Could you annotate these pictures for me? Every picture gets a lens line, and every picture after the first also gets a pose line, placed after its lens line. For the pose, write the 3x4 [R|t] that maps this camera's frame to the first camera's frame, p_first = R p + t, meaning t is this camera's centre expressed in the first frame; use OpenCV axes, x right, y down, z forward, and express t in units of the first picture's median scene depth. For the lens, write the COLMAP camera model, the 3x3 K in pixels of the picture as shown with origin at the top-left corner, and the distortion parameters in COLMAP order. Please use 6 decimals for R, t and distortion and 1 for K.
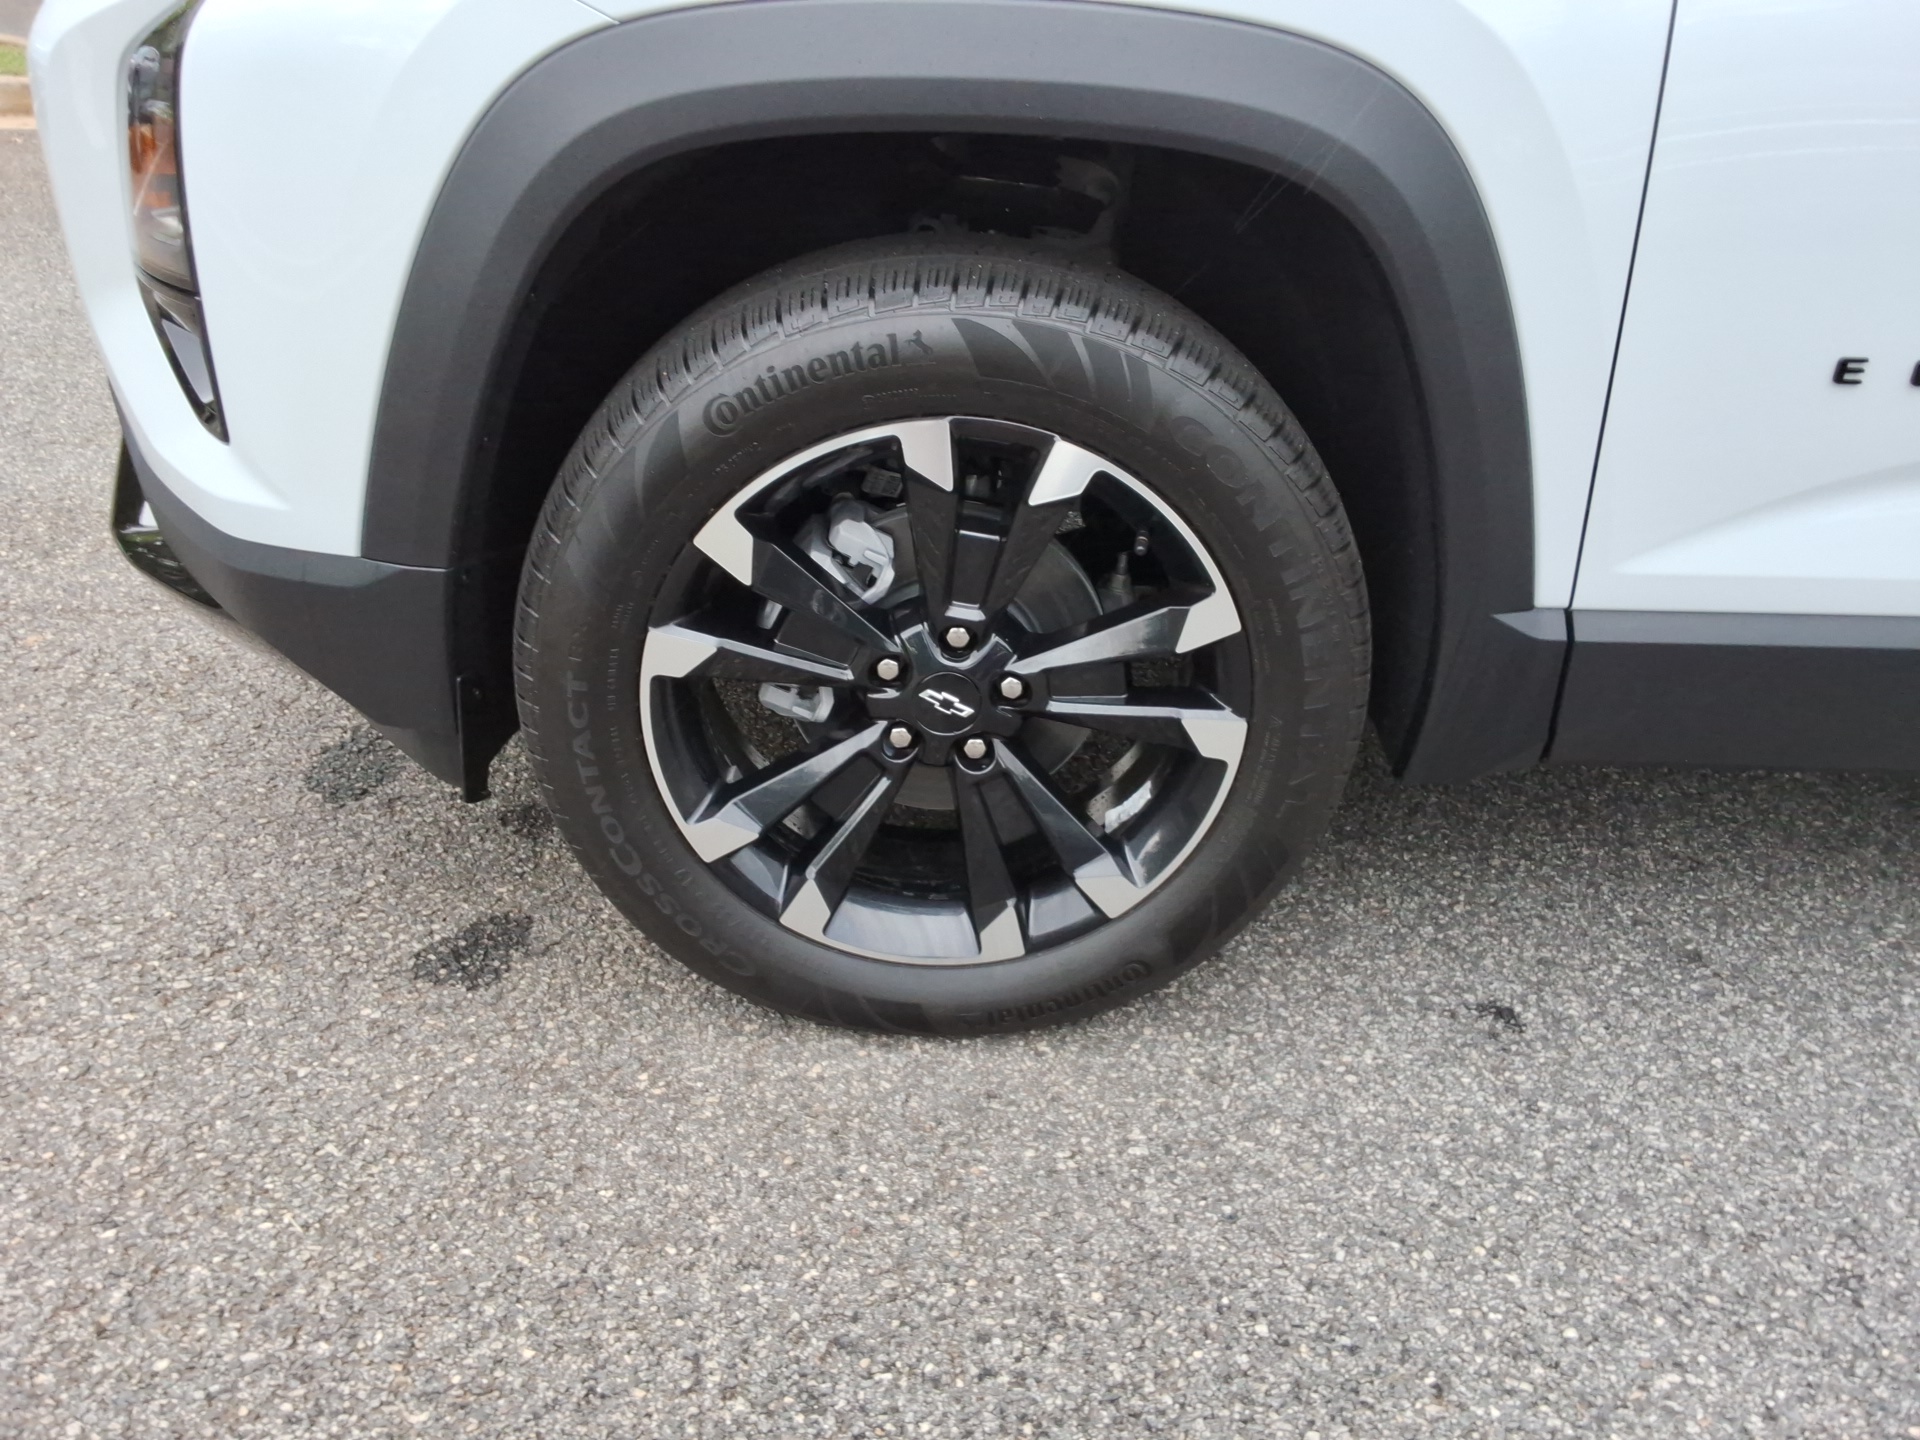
lens RADIAL K [[1543.2, 0, 975.9], [0, 1543.2, 704.0], [0, 0, 1]] dist [0.100807, -0.160126]
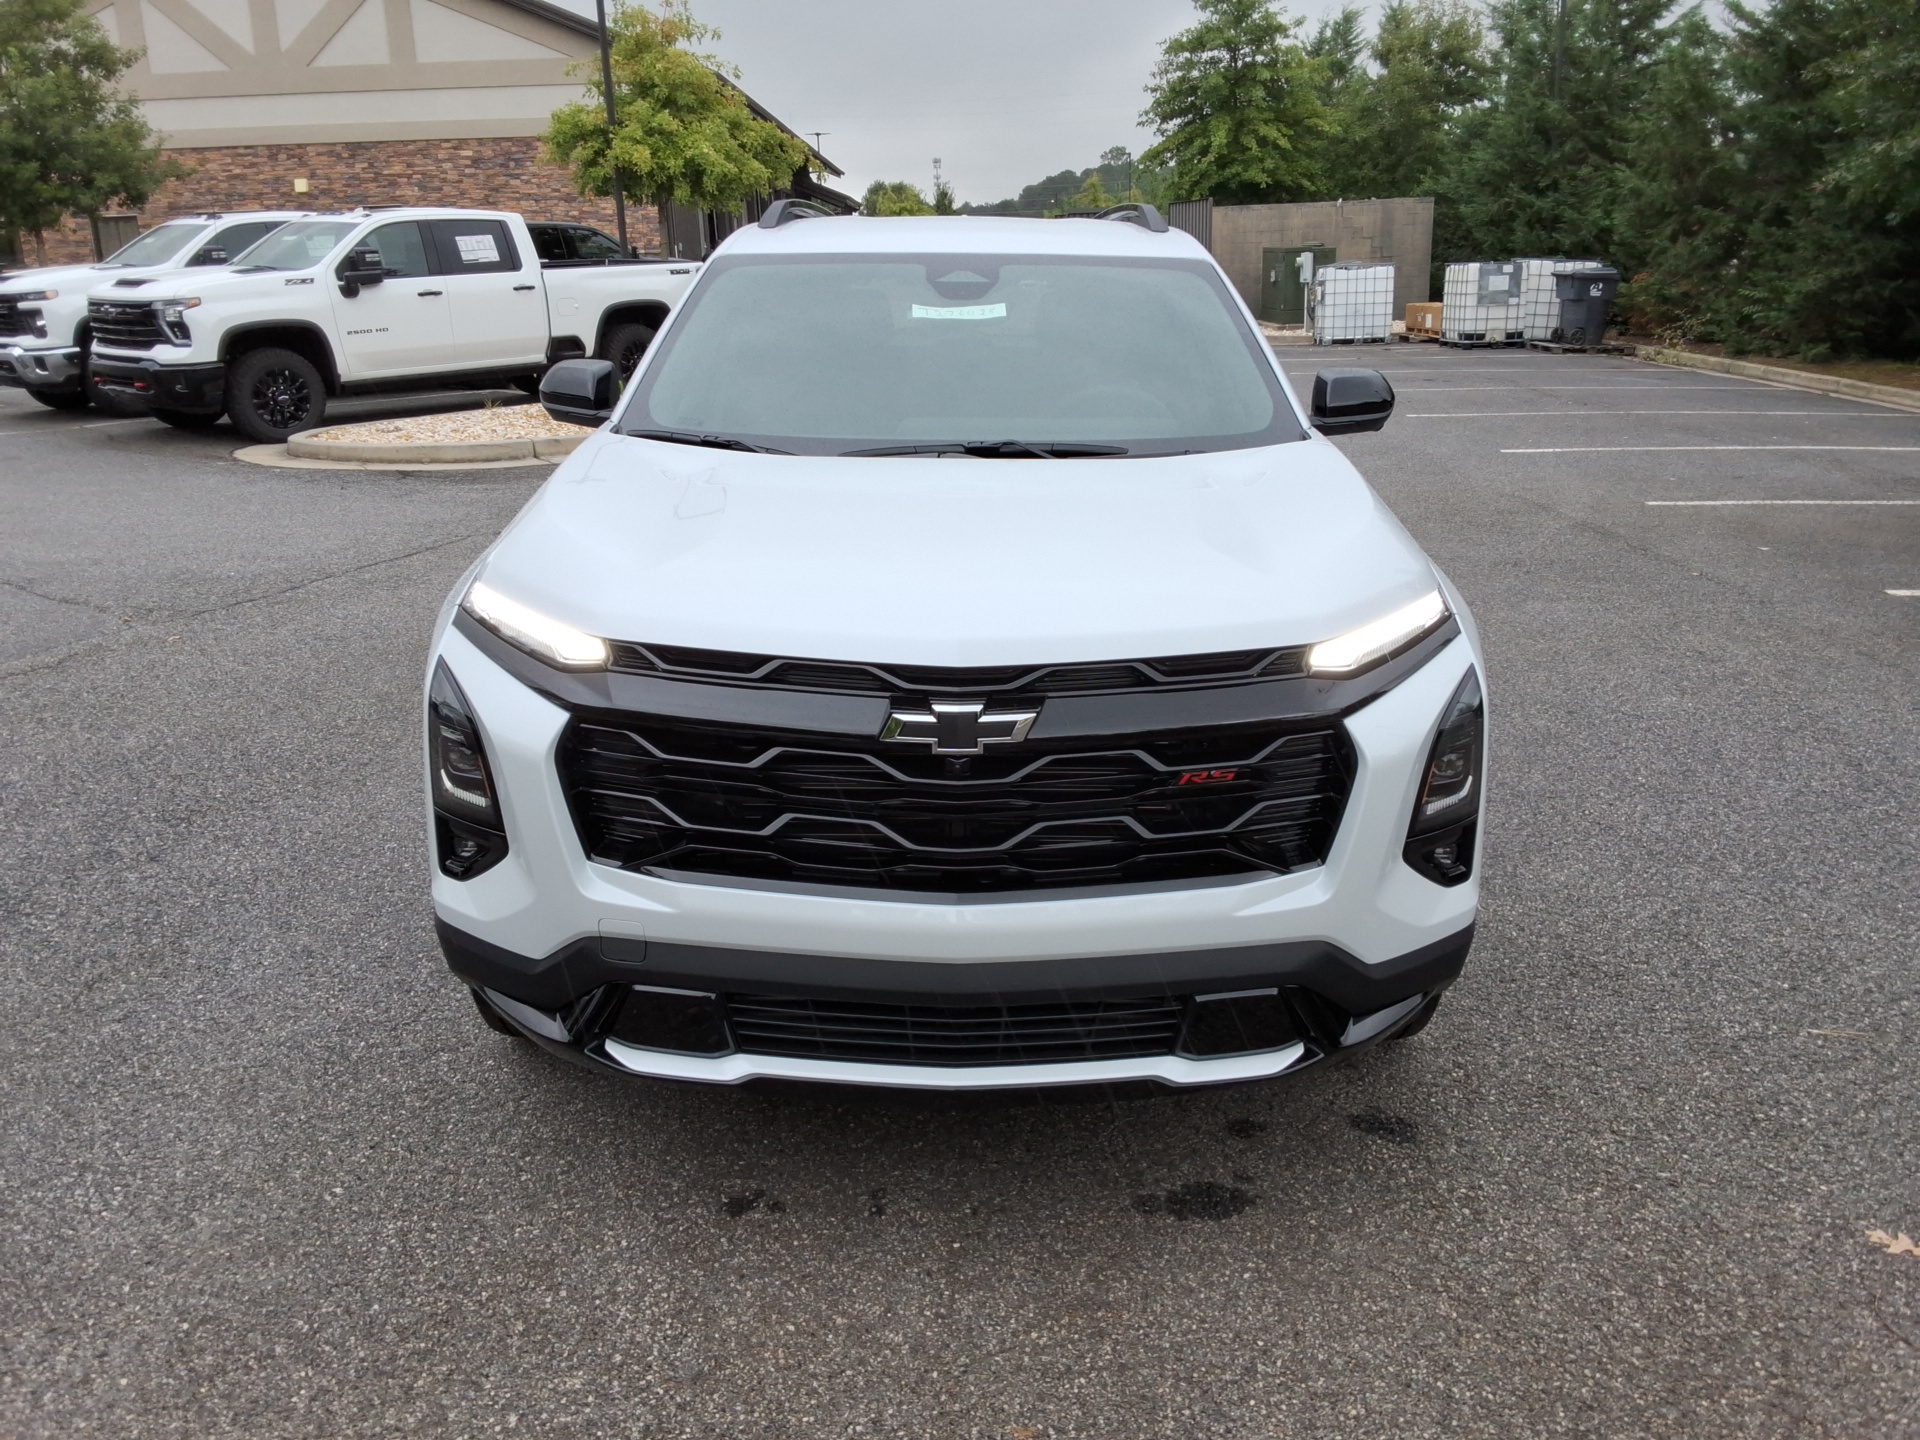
lens RADIAL K [[1543.2, 0, 975.9], [0, 1543.2, 704.0], [0, 0, 1]] dist [0.100807, -0.160126]
pose [[0.013128, -0.318980, 0.947671, -2.250013], [0.439158, 0.853291, 0.281129, -1.169530], [-0.898314, 0.412487, 0.151284, 1.123719]]
